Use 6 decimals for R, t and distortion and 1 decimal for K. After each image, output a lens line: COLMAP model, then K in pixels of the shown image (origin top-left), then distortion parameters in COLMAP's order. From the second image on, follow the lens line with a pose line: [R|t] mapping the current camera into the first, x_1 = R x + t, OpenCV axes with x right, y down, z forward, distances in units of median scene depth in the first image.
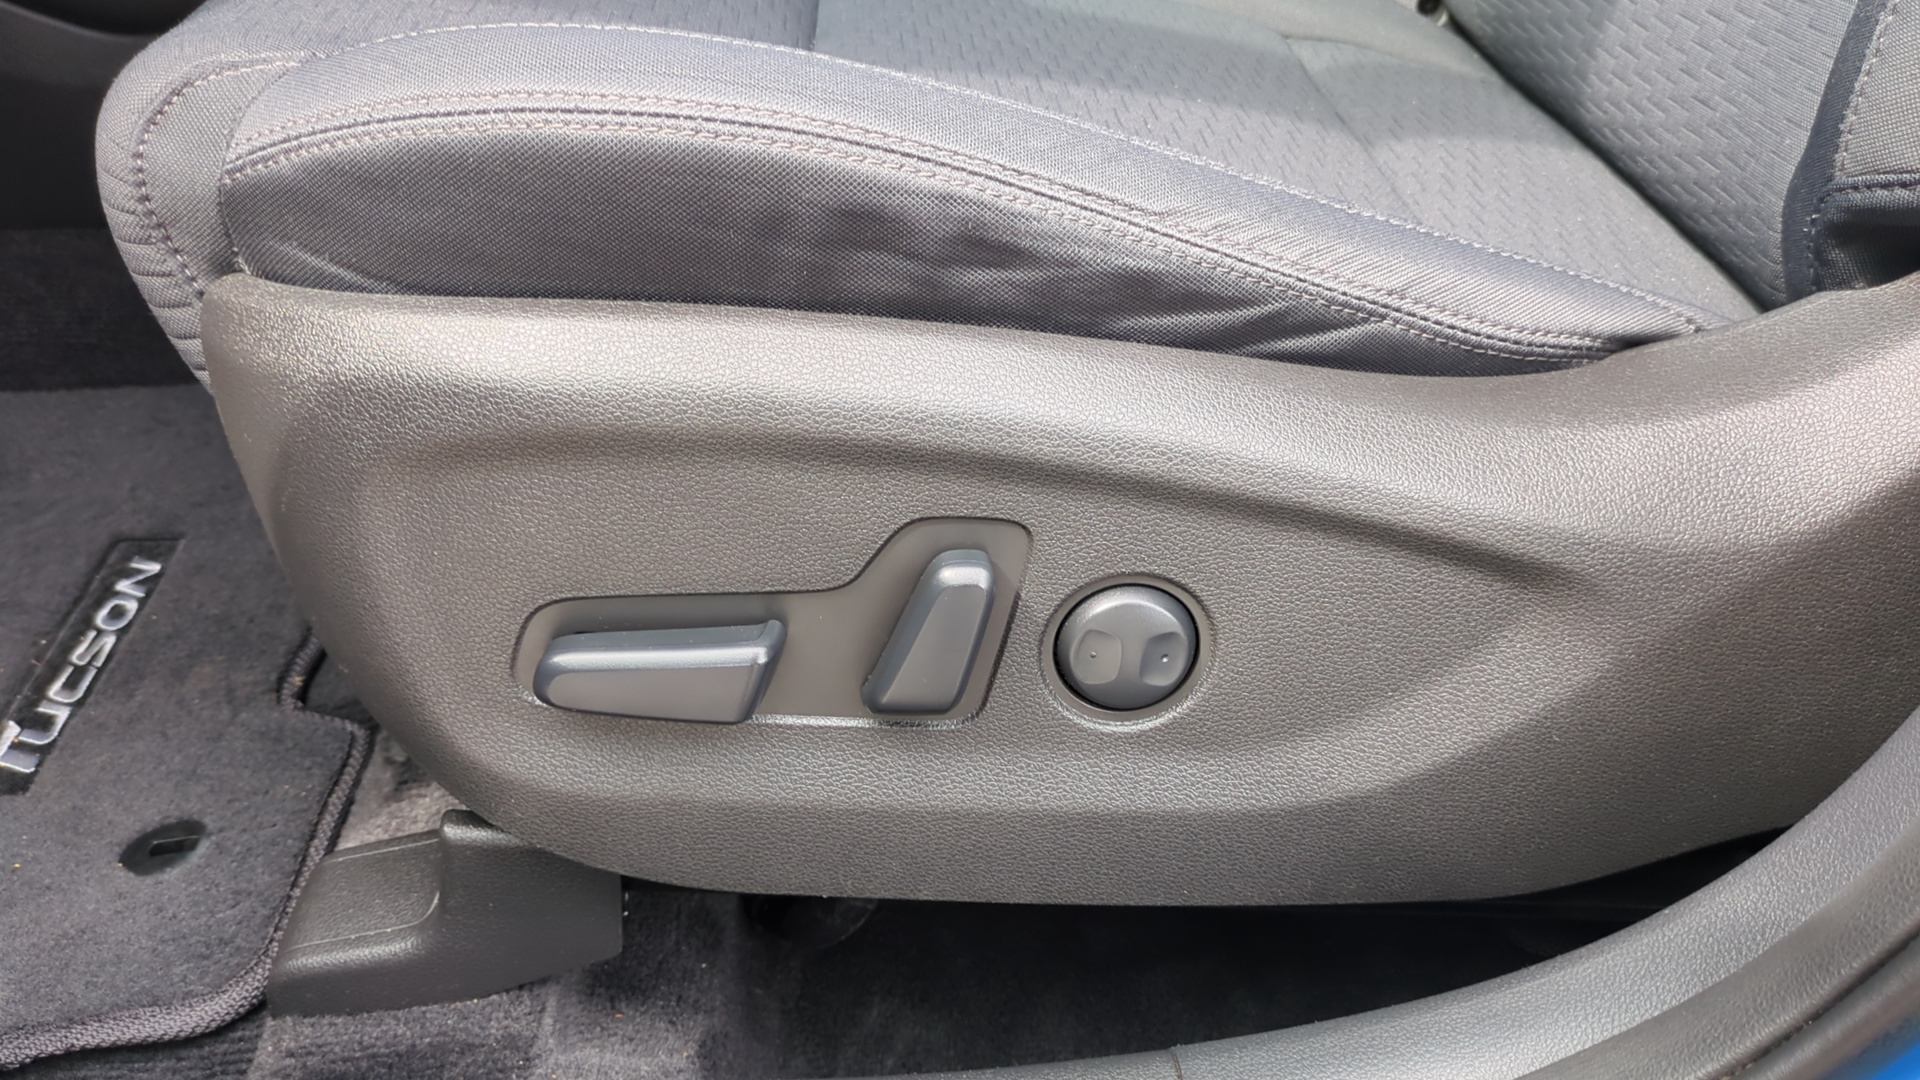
lens RADIAL K [[1643.9, 0, 961.3], [0, 1643.9, 544.7], [0, 0, 1]] dist [0.049938, -0.070683]
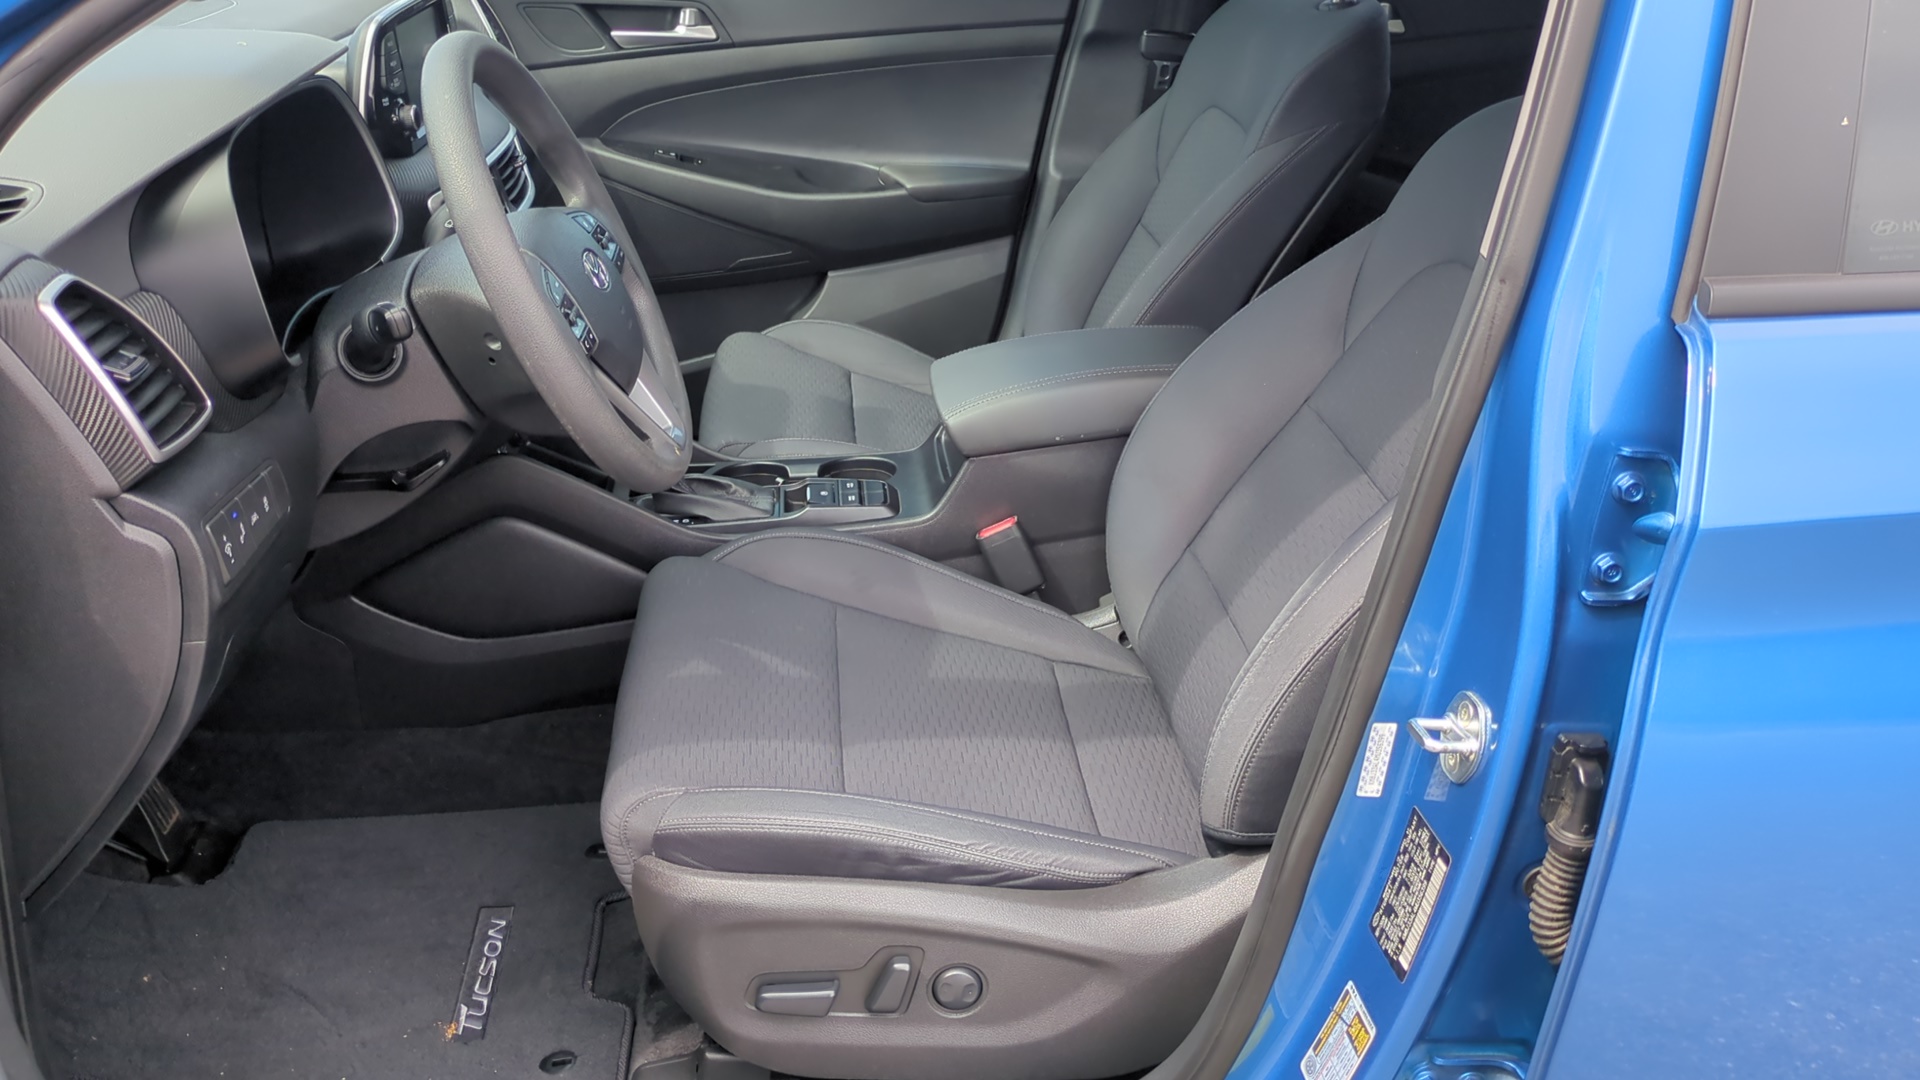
lens RADIAL K [[1643.9, 0, 958.5], [0, 1643.9, 532.5], [0, 0, 1]] dist [0.049938, -0.070683]
pose [[0.998912, 0.009757, 0.045593, -0.037274], [-0.003715, 0.991403, -0.130787, -0.353261], [-0.046477, 0.130476, 0.990362, -1.979614]]
